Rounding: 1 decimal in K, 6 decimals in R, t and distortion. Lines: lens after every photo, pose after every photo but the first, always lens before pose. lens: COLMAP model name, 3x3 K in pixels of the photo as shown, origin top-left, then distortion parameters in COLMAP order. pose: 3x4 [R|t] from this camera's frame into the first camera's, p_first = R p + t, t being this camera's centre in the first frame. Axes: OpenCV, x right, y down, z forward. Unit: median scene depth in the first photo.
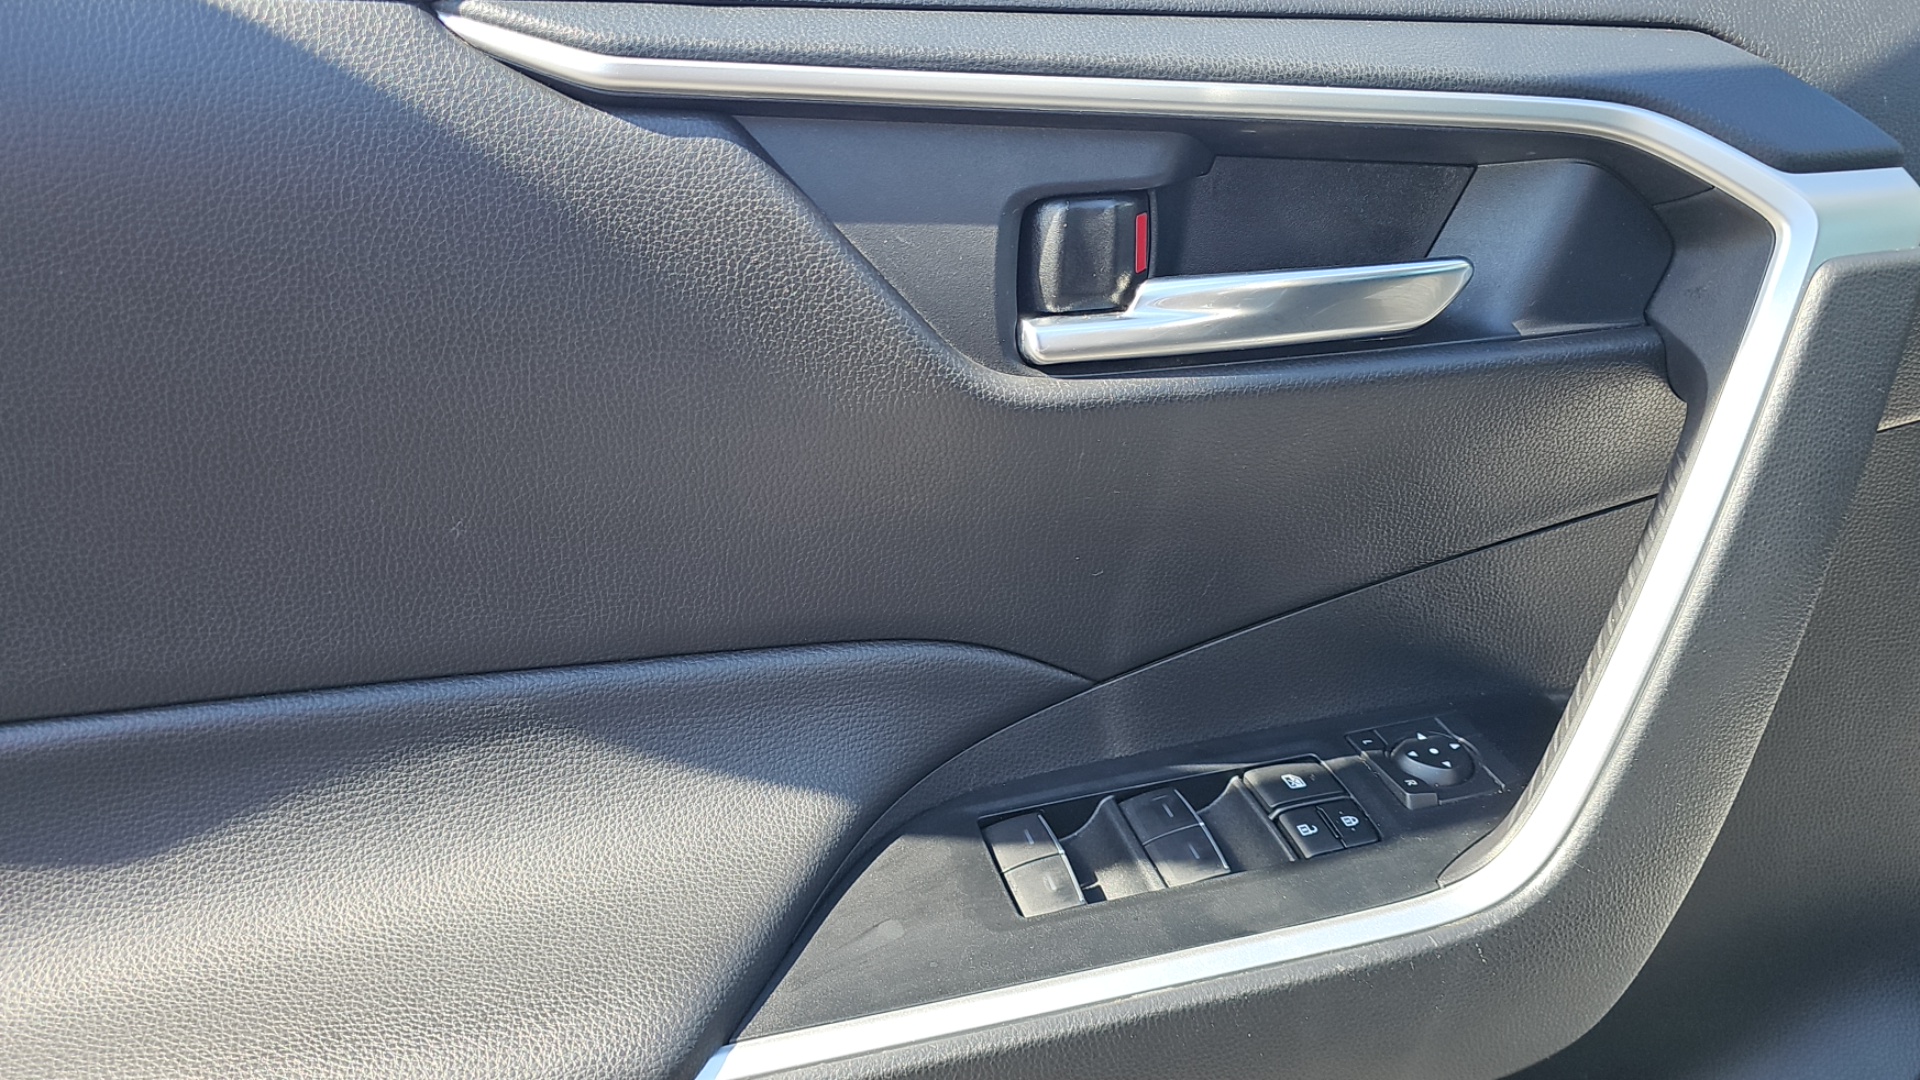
lens RADIAL K [[1386.0, 0, 960.0], [0, 1386.0, 540.0], [0, 0, 1]] dist [0.003048, -0.003157]
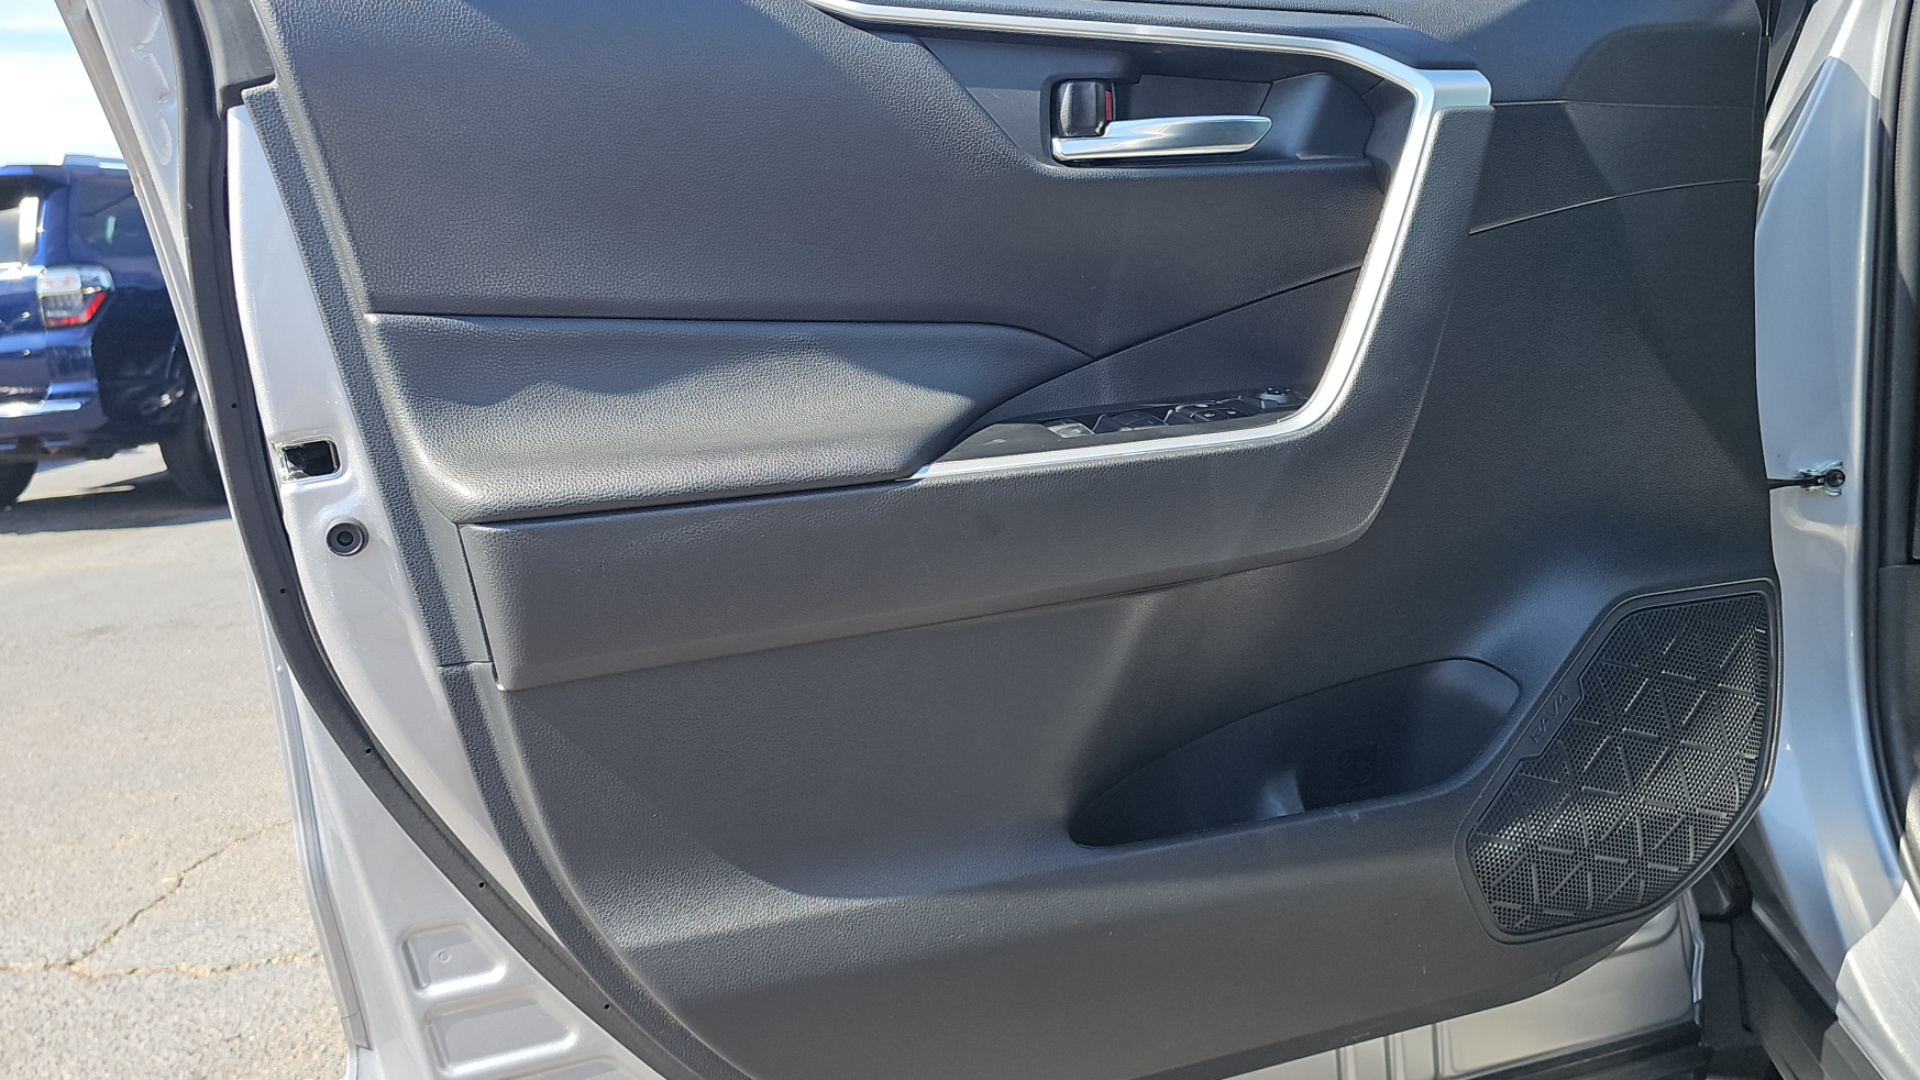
lens RADIAL K [[1379.1, 0, 960.0], [0, 1379.1, 540.0], [0, 0, 1]] dist [0.060807, -0.068097]
pose [[0.998610, -0.027086, 0.045208, -0.199240], [0.034065, 0.986277, -0.161549, 0.745400], [-0.040212, 0.162864, 0.985829, -0.911446]]
